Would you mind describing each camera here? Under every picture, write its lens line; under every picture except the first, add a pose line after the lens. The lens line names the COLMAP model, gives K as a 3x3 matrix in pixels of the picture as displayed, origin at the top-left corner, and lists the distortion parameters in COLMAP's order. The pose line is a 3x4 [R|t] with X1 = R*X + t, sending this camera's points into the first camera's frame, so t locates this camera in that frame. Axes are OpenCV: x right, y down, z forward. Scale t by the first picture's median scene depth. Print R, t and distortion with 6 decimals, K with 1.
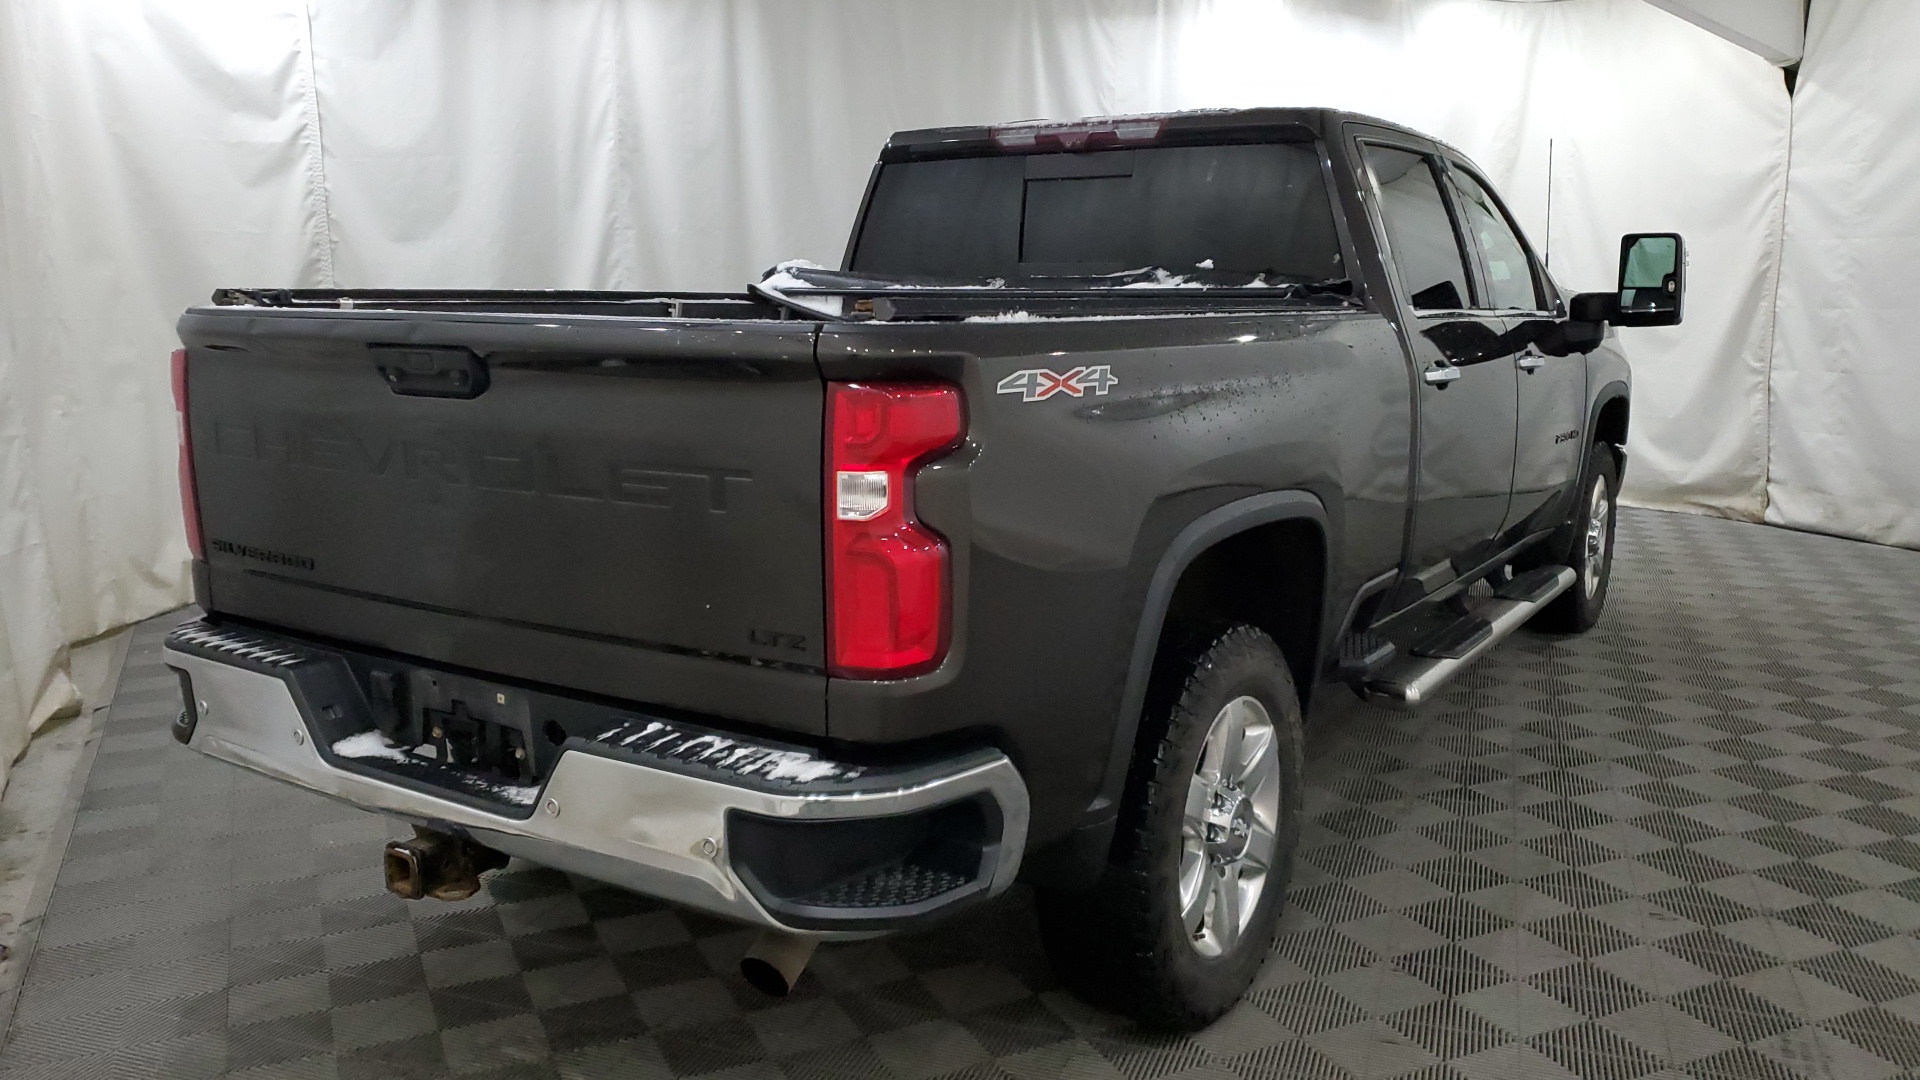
lens RADIAL K [[1480.1, 0, 951.4], [0, 1480.1, 539.6], [0, 0, 1]] dist [0.113606, -0.185208]
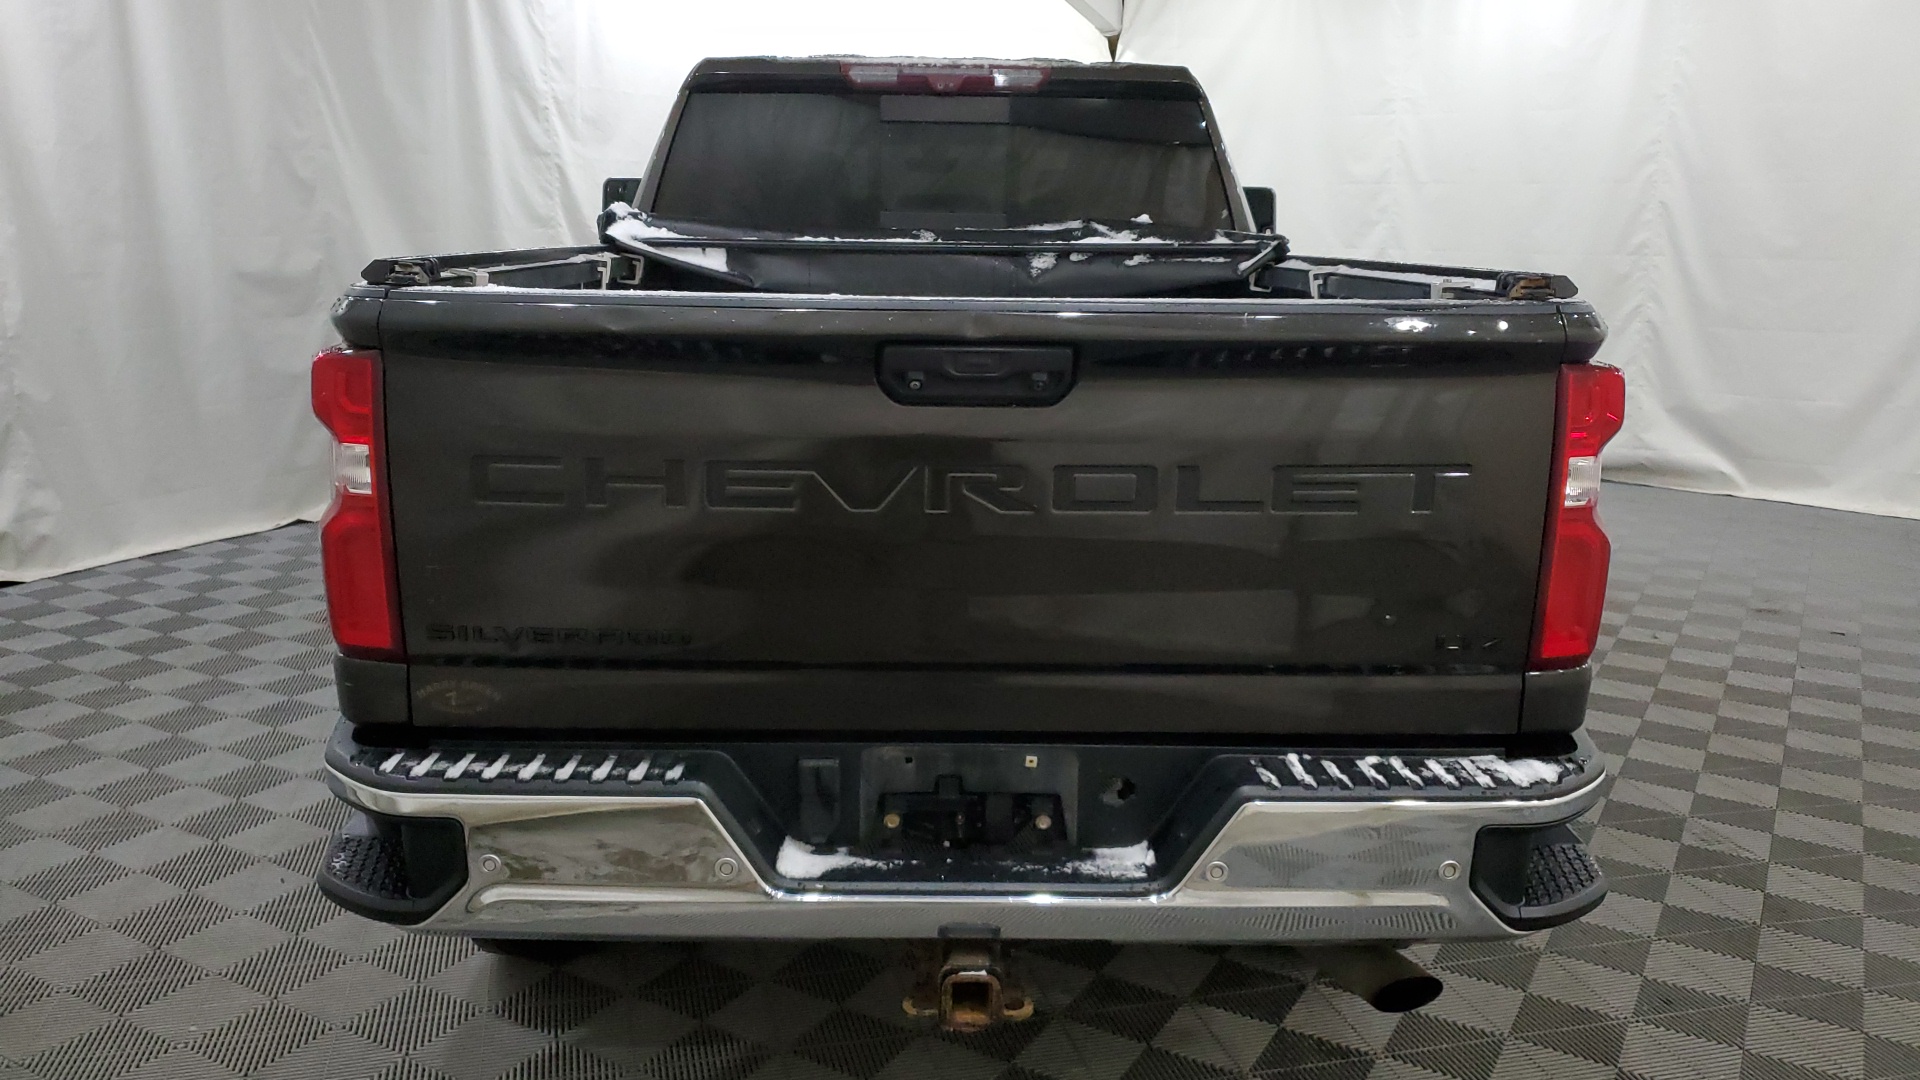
lens RADIAL K [[1480.1, 0, 951.4], [0, 1480.1, 539.6], [0, 0, 1]] dist [0.113606, -0.185208]
pose [[0.830648, -0.110253, 0.545773, -0.512727], [0.084289, 0.993802, 0.072475, -0.052641], [-0.550381, -0.014198, 0.834793, 0.223624]]
